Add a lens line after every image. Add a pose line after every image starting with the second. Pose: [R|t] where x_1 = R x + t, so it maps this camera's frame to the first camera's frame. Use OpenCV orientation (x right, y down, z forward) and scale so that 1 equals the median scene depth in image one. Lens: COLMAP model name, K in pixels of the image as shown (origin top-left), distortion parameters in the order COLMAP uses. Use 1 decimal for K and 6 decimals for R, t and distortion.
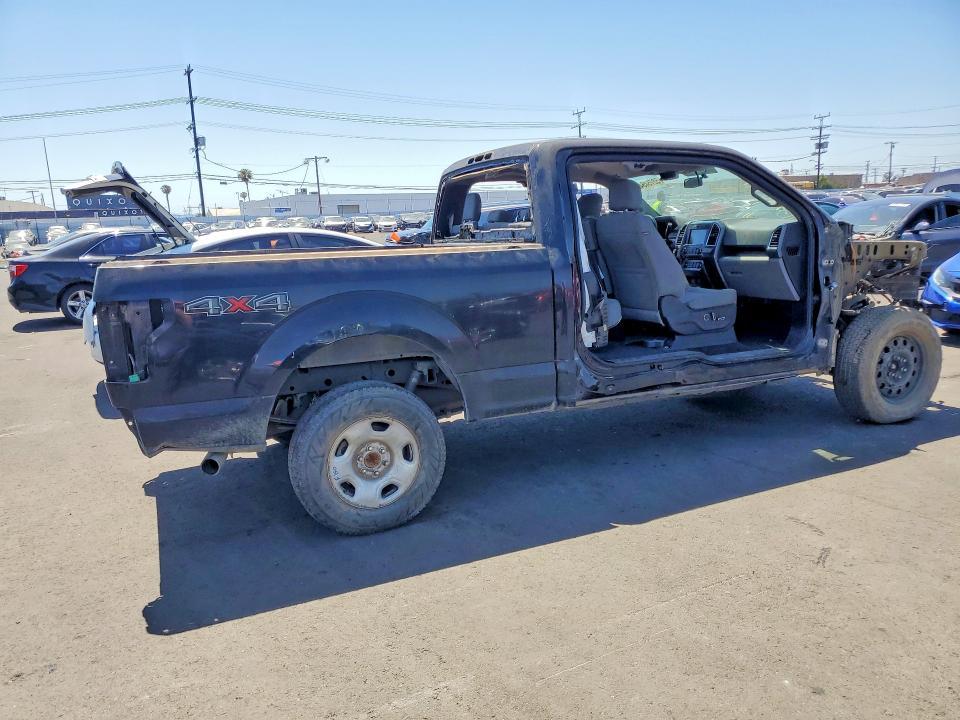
lens RADIAL K [[751.3, 0, 481.2], [0, 751.3, 359.5], [0, 0, 1]] dist [0.017481, 0.005345]
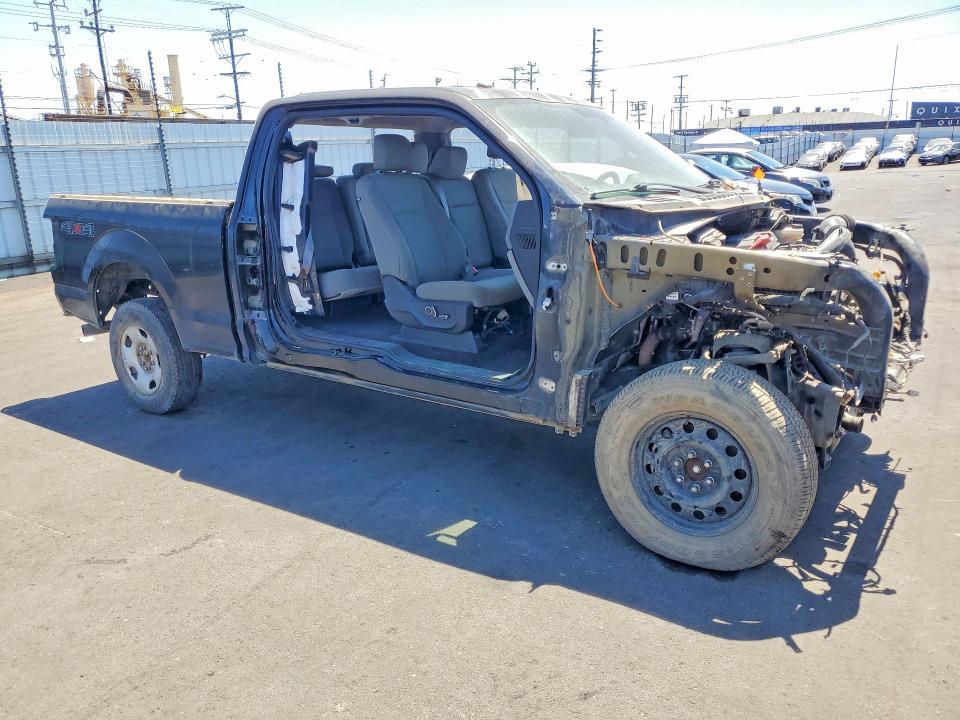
lens RADIAL K [[735.9, 0, 480.9], [0, 735.9, 361.4], [0, 0, 1]] dist [0.031484, 0.003817]
pose [[0.522879, 0.251003, -0.814613, 1.037460], [-0.152126, 0.967799, 0.200558, -0.180009], [0.838722, 0.019056, 0.544226, 0.655061]]
